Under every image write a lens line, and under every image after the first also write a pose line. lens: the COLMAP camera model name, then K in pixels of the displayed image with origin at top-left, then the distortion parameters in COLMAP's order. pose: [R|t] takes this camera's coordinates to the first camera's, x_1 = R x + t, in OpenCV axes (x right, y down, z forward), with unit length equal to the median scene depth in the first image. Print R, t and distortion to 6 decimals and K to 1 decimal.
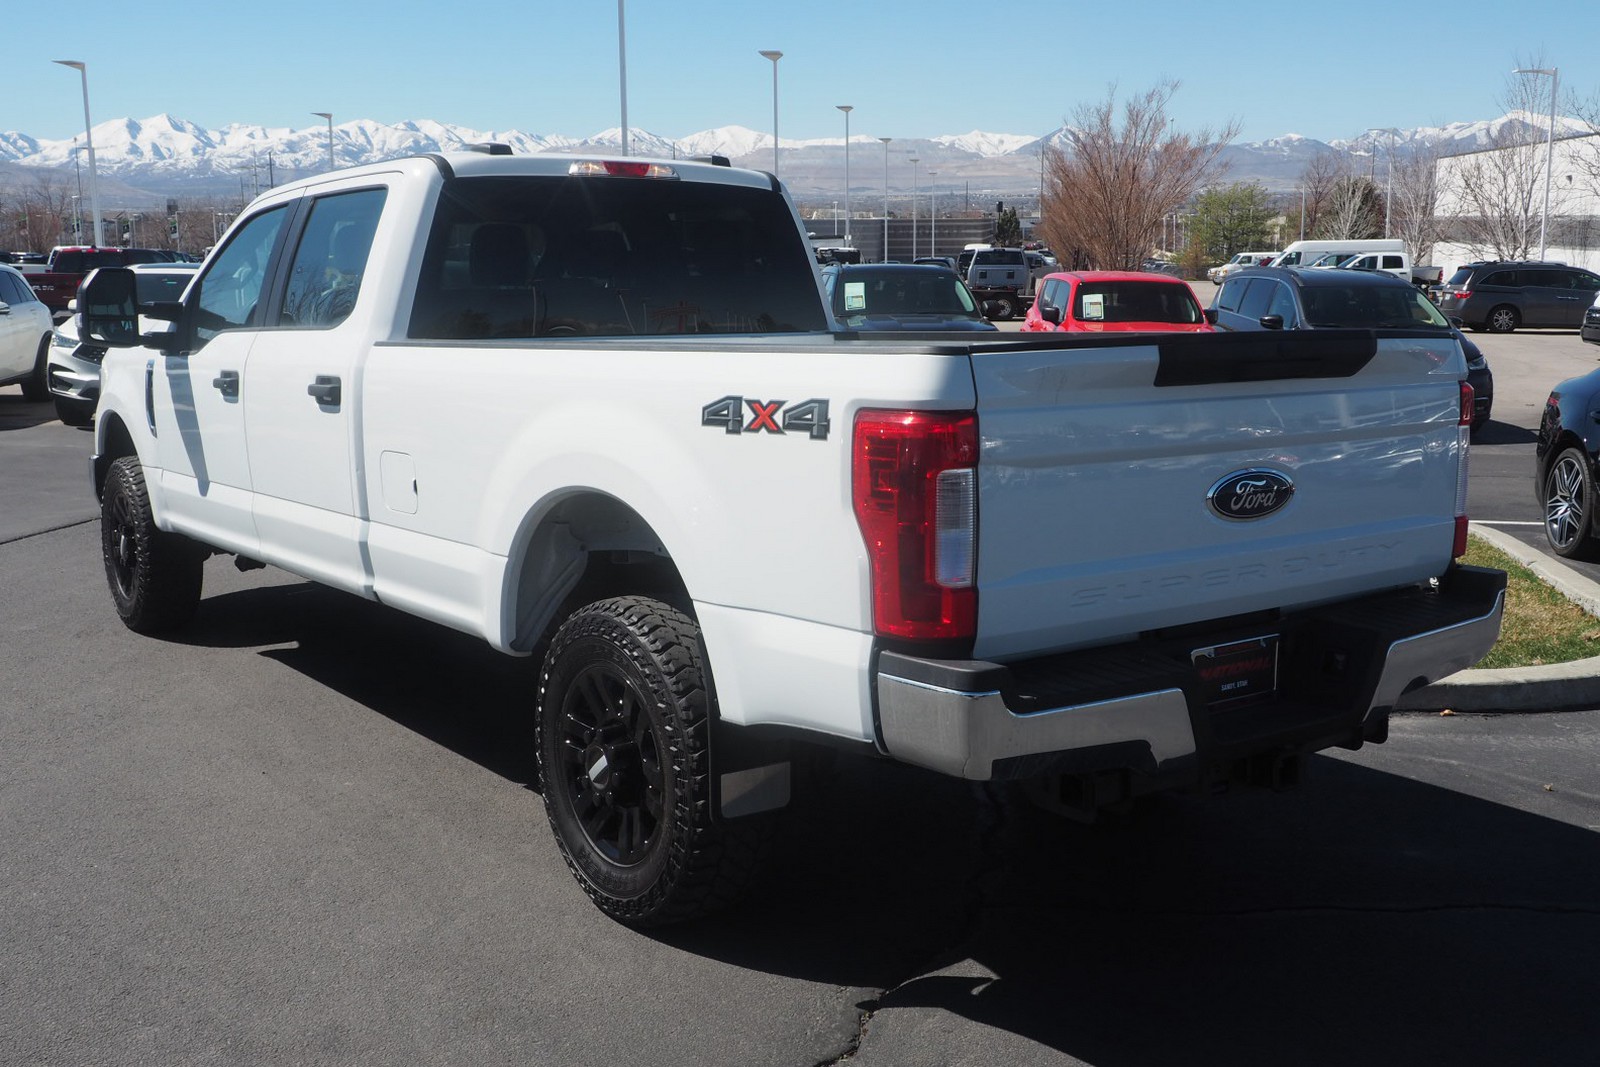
lens RADIAL K [[1618.6, 0, 800.0], [0, 1618.6, 533.5], [0, 0, 1]] dist [-0.049635, -0.000295]
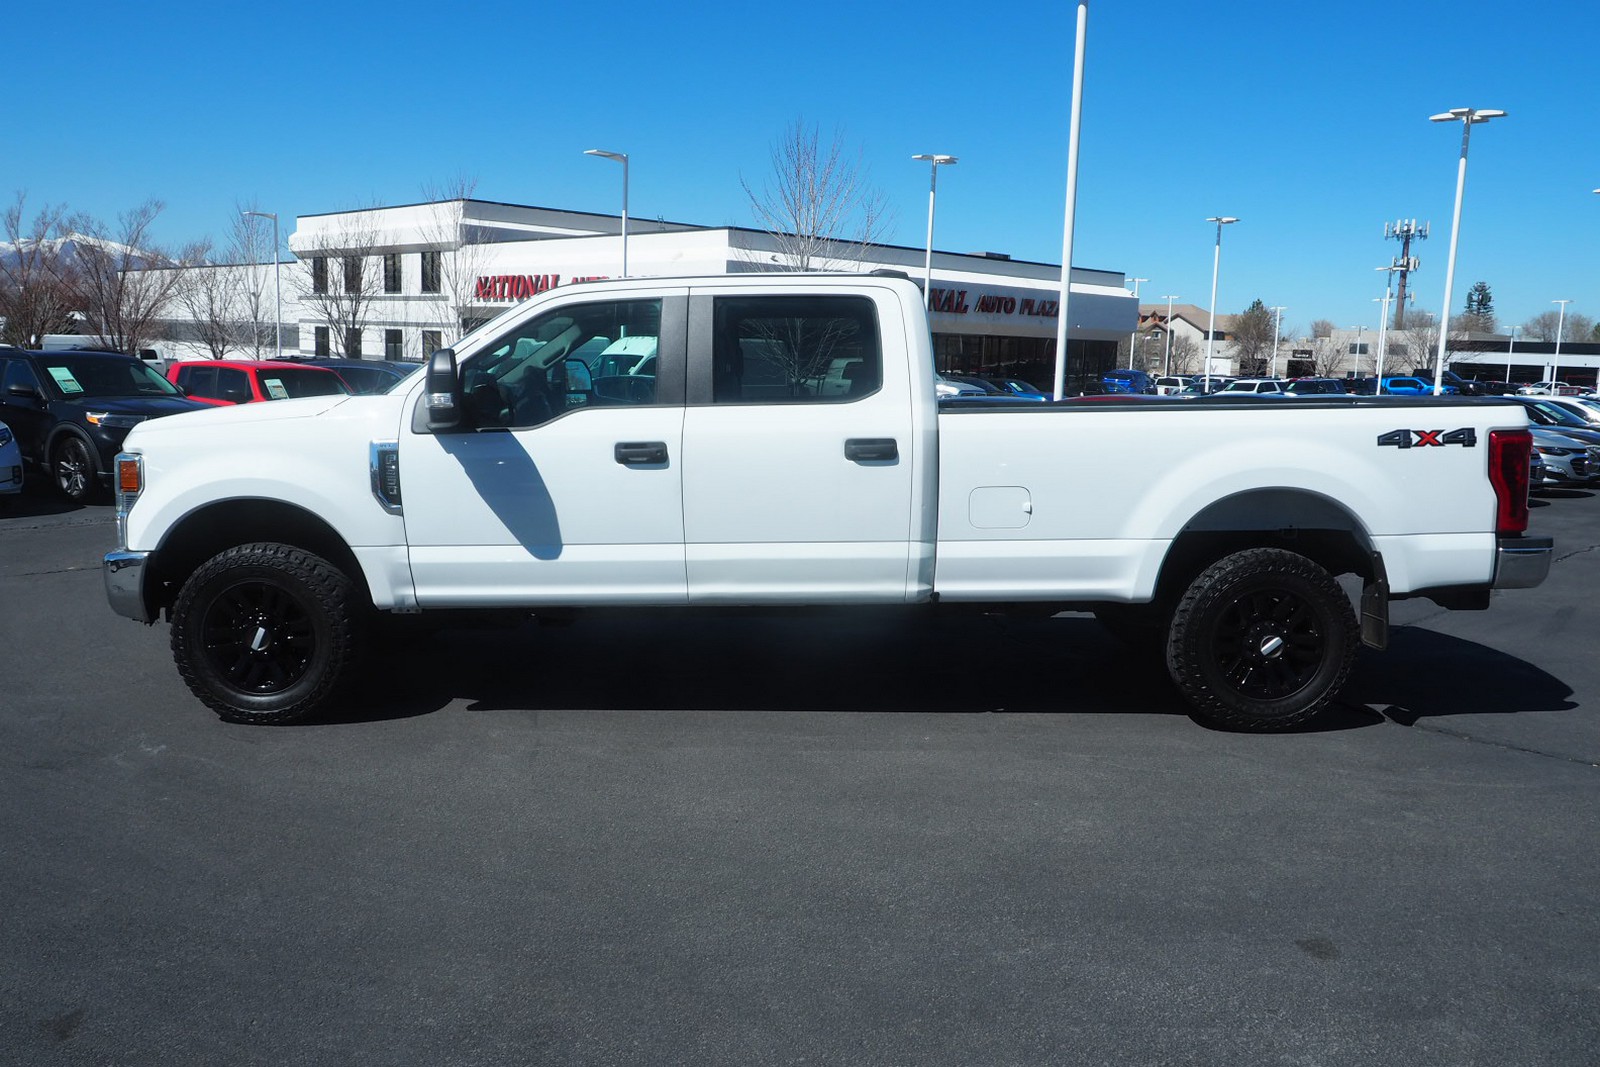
lens RADIAL K [[1215.3, 0, 800.0], [0, 1215.3, 533.5], [0, 0, 1]] dist [0.002069, 0.000774]
pose [[0.599982, -0.093458, 0.794535, -1.723295], [0.111784, 0.993204, 0.032414, -0.090306], [-0.792165, 0.069369, 0.606352, 0.692890]]
